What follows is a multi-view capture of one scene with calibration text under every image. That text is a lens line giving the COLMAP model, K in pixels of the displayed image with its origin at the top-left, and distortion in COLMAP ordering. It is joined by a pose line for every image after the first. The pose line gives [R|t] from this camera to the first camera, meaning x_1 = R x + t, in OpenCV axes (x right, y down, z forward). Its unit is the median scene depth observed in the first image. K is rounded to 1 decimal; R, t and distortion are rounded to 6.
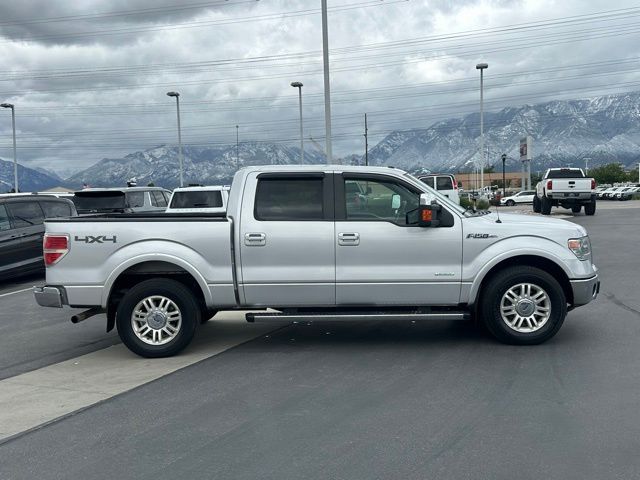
lens RADIAL K [[633.7, 0, 316.0], [0, 633.7, 242.2], [0, 0, 1]] dist [0.165232, -0.321184]
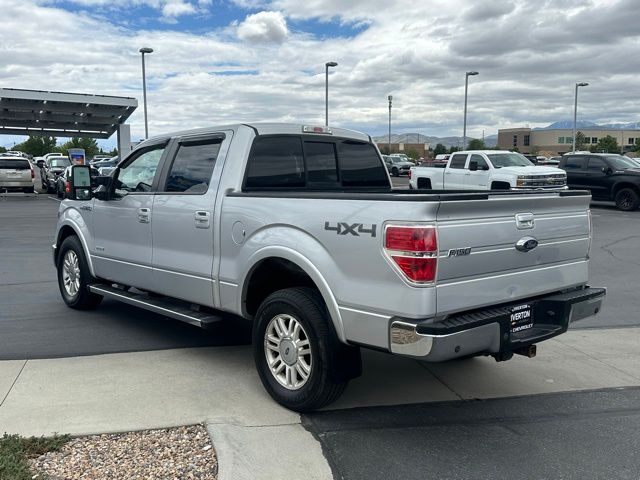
lens RADIAL K [[633.7, 0, 316.0], [0, 633.7, 242.2], [0, 0, 1]] dist [0.165232, -0.321184]
pose [[-0.666768, -0.059672, 0.742873, -0.747246], [0.068053, 0.987750, 0.140423, -0.099145], [-0.742152, 0.144184, -0.654539, 1.691657]]
